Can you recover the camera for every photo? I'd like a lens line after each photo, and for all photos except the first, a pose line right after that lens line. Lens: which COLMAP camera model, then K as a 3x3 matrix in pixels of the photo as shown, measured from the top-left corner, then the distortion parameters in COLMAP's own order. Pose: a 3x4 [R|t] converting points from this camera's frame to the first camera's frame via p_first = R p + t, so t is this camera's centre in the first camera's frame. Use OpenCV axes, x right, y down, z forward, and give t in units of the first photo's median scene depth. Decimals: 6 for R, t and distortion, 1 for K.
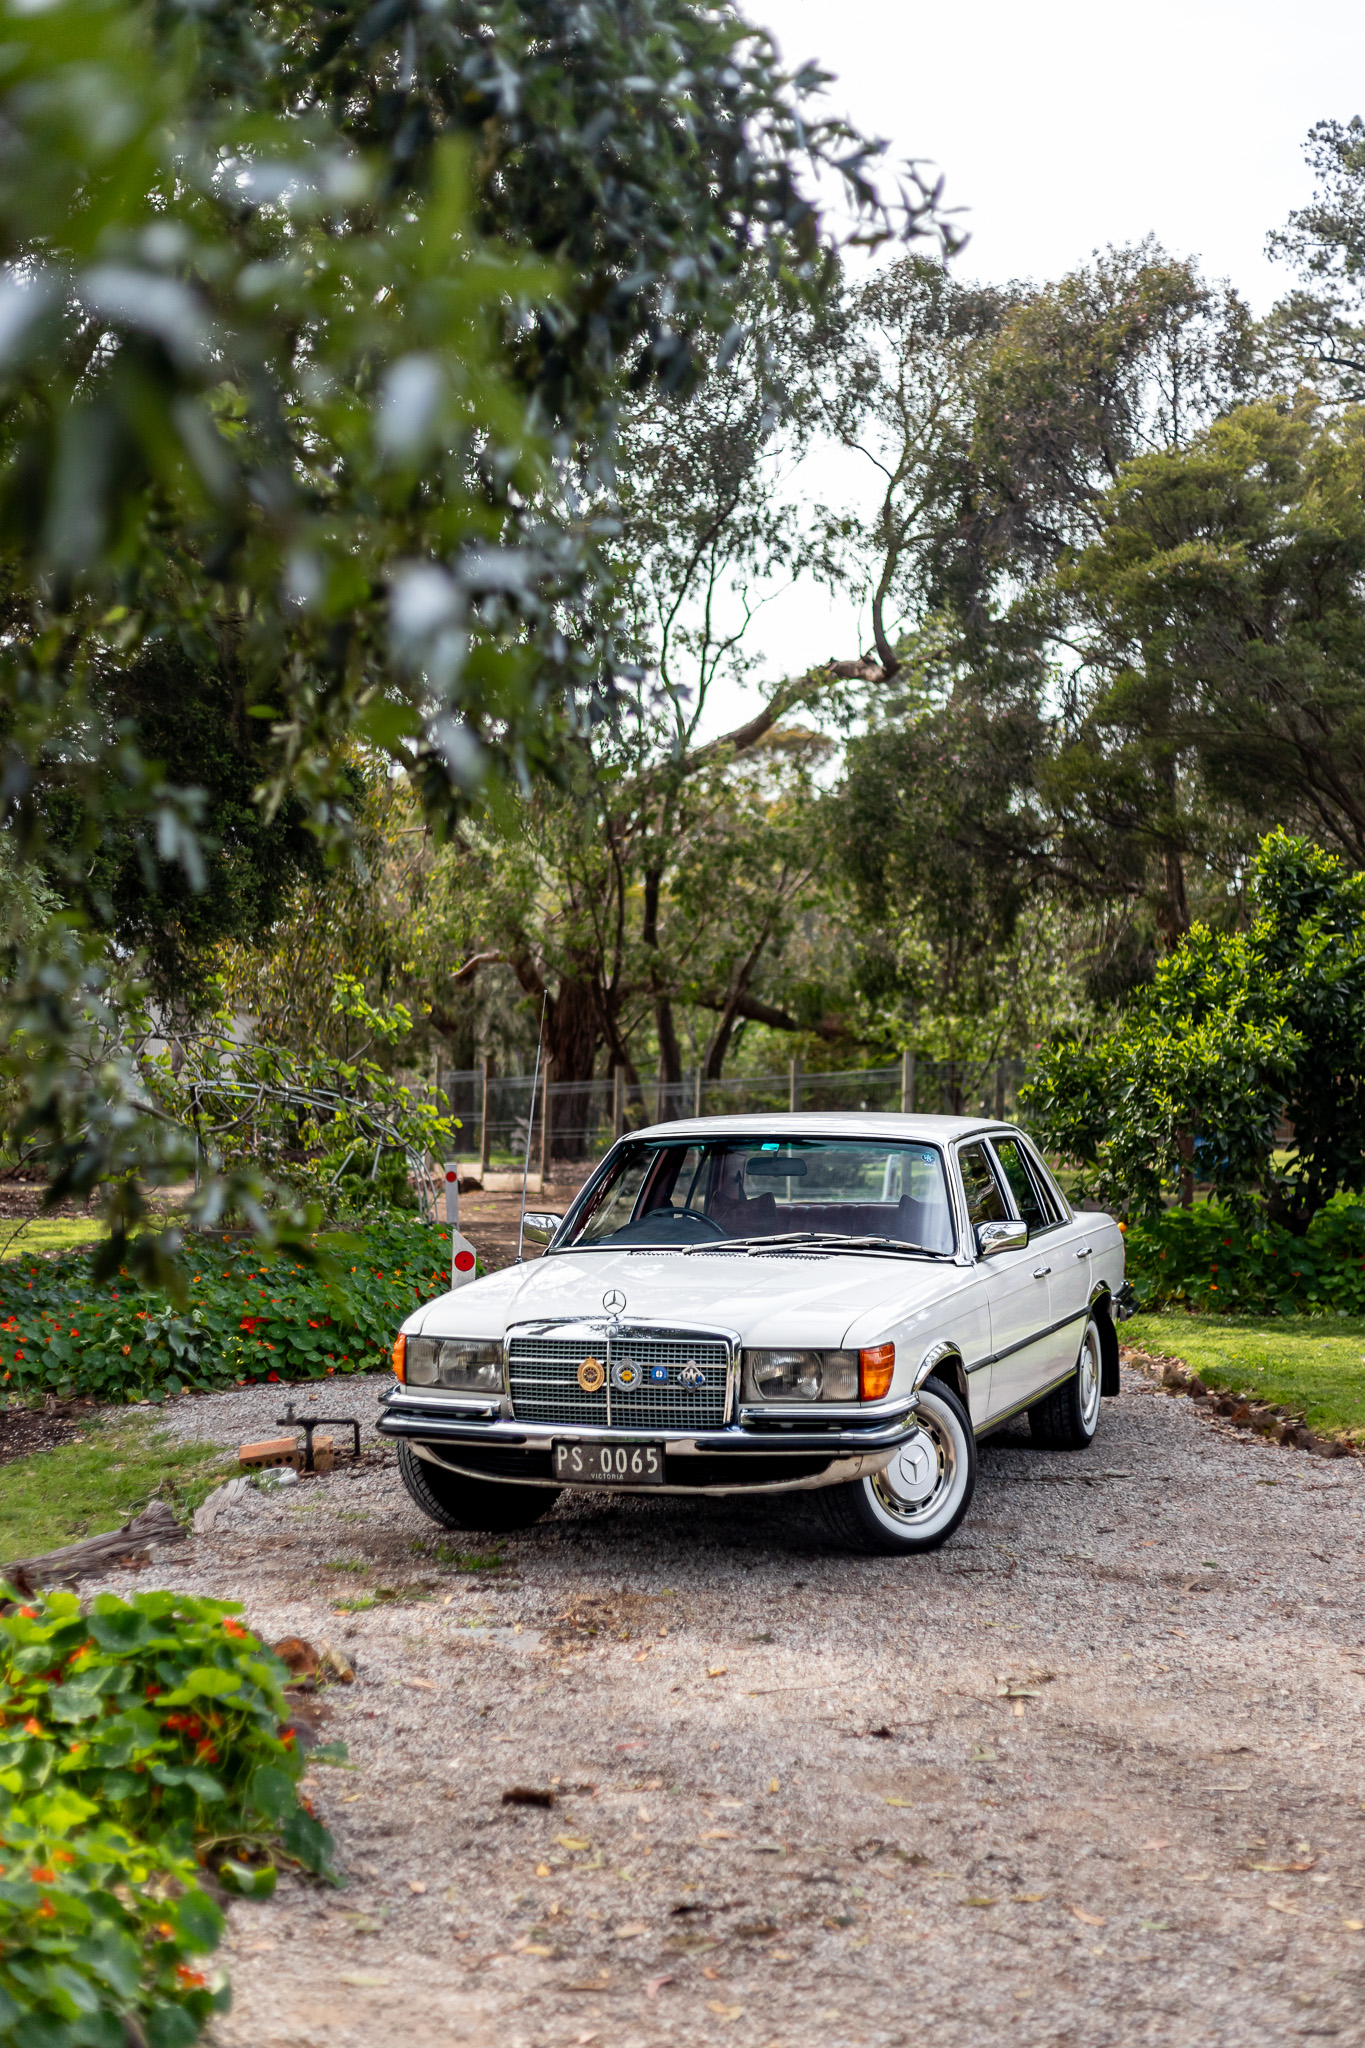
lens RADIAL K [[2936.6, 0, 682.5], [0, 2936.6, 1024.0], [0, 0, 1]] dist [0.004225, 0.002330]
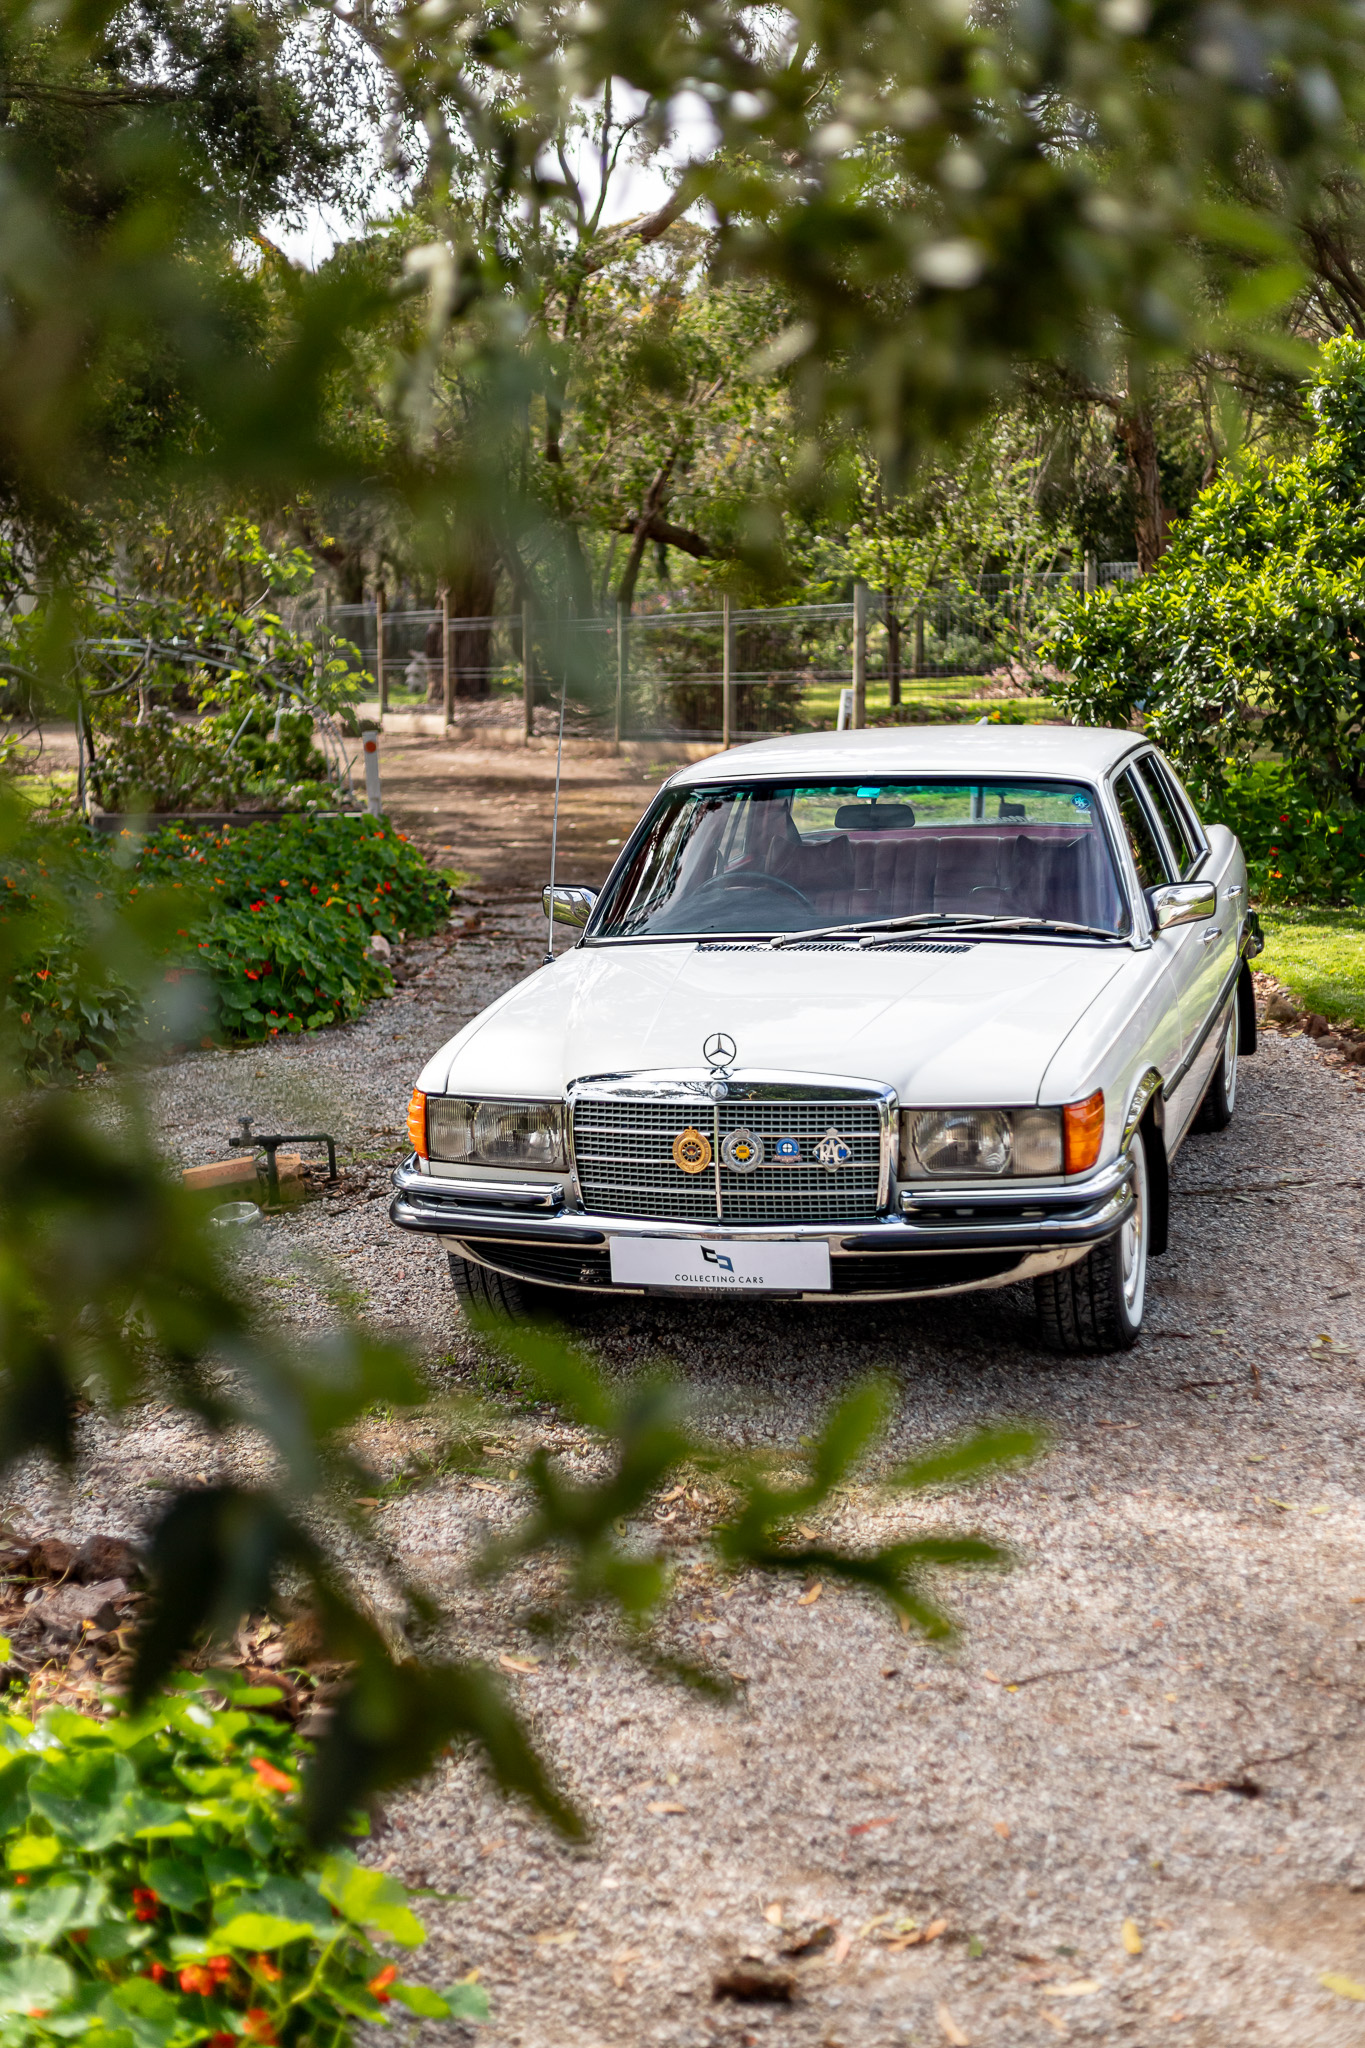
lens RADIAL K [[2886.3, 0, 682.5], [0, 2886.3, 1024.0], [0, 0, 1]] dist [0.000734, 0.066604]
pose [[0.998620, -0.030890, 0.042464, -0.033596], [0.023208, 0.985037, 0.170775, -0.017617], [-0.047104, -0.169554, 0.984395, 0.163298]]
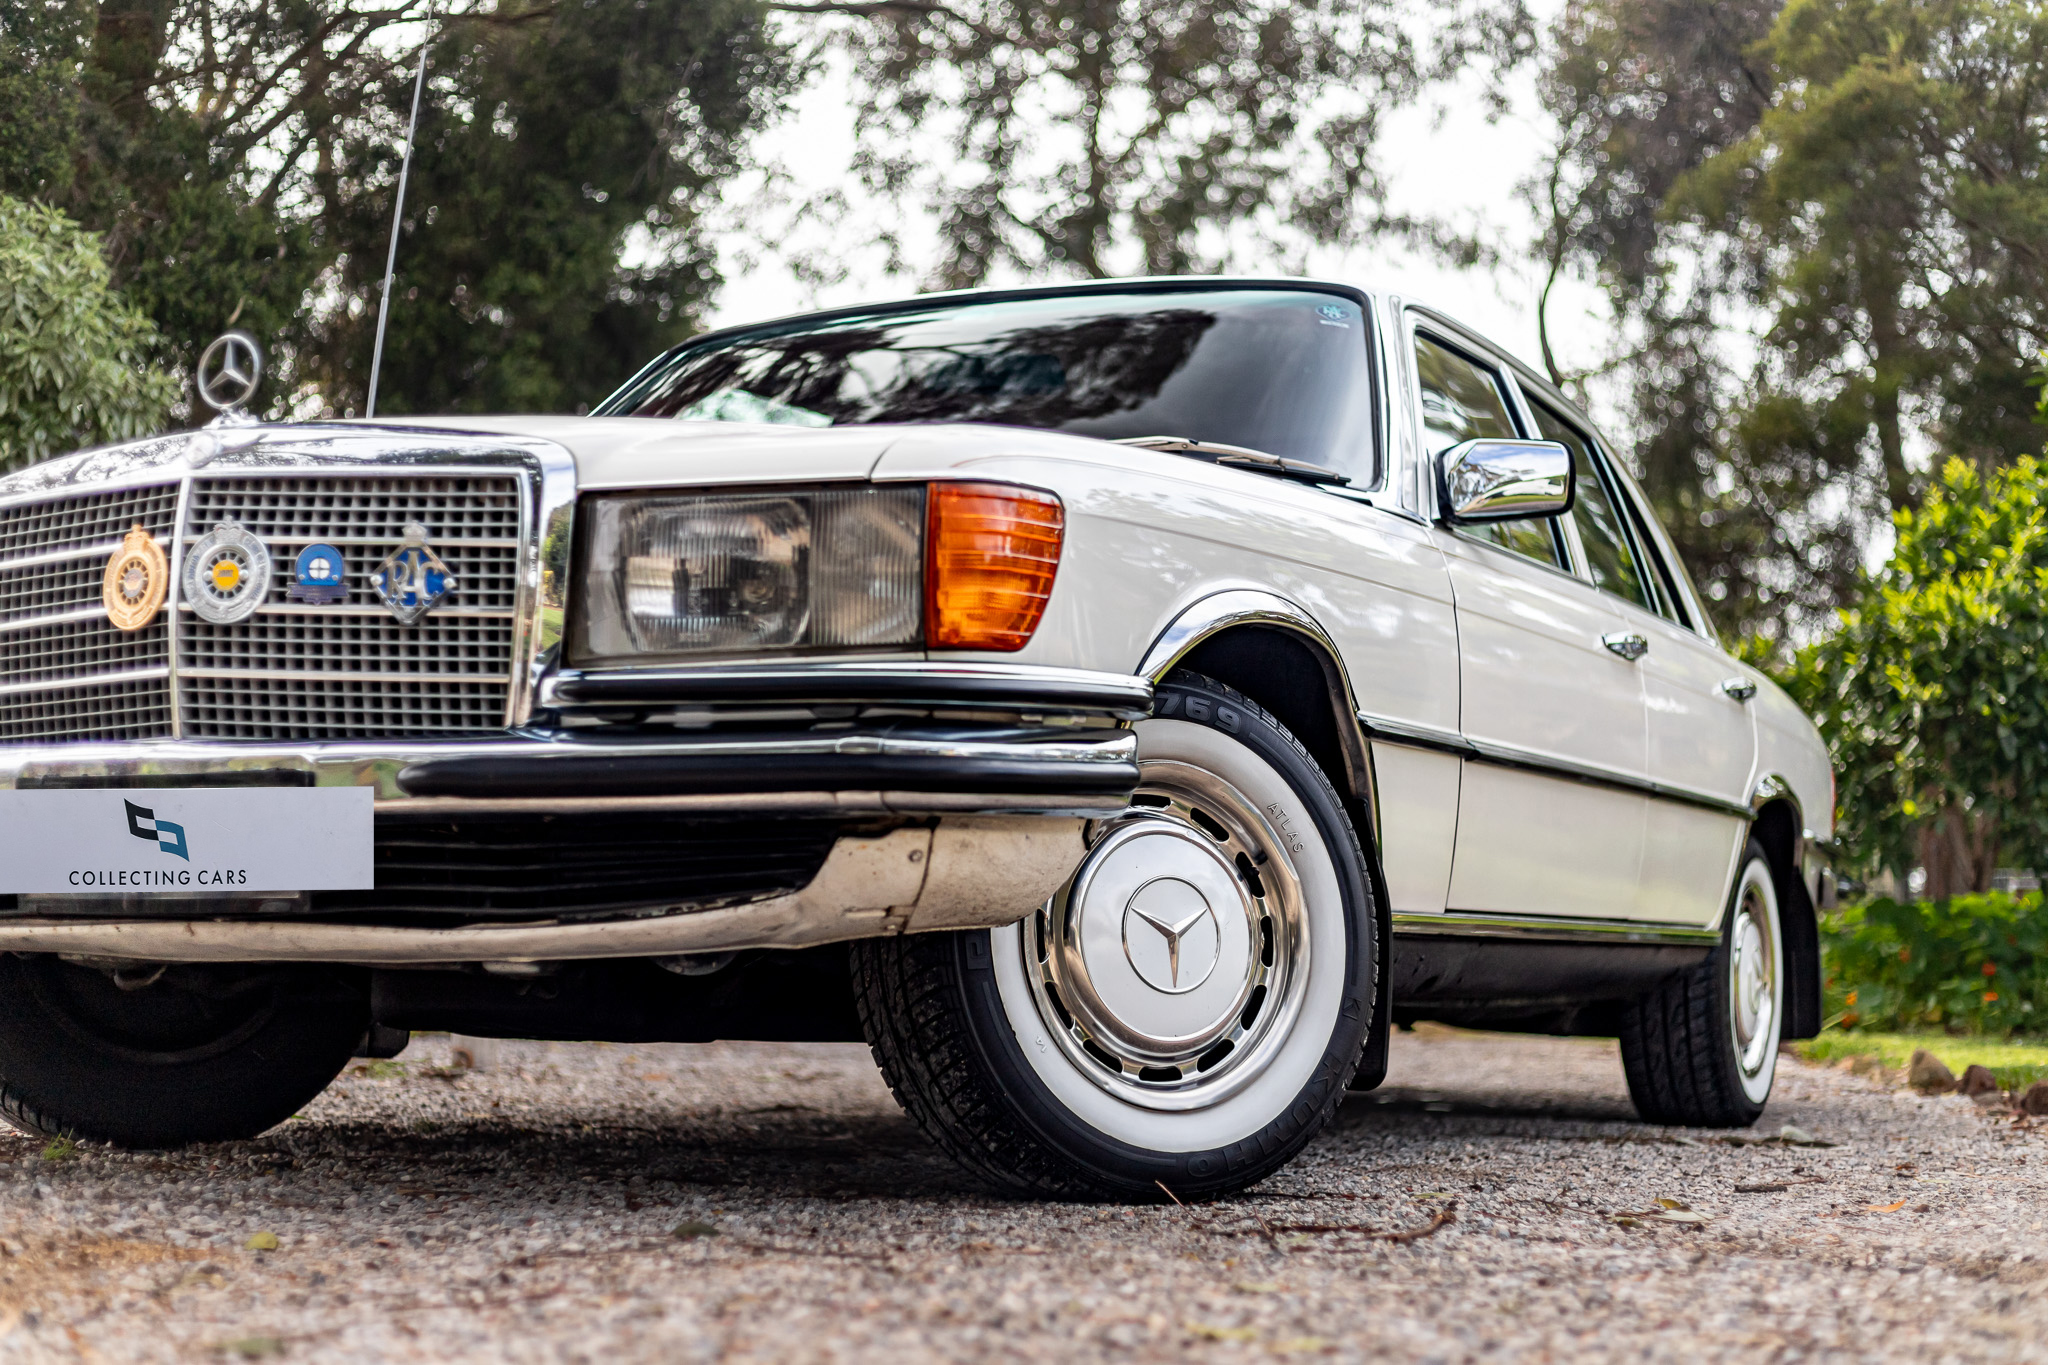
lens RADIAL K [[2936.6, 0, 1024.0], [0, 2936.6, 682.5], [0, 0, 1]] dist [0.004225, 0.002330]
pose [[0.991925, 0.011392, -0.126311, 0.058228], [-0.022455, 0.995998, -0.086512, 0.083973], [0.124820, 0.088650, 0.988211, 0.368901]]
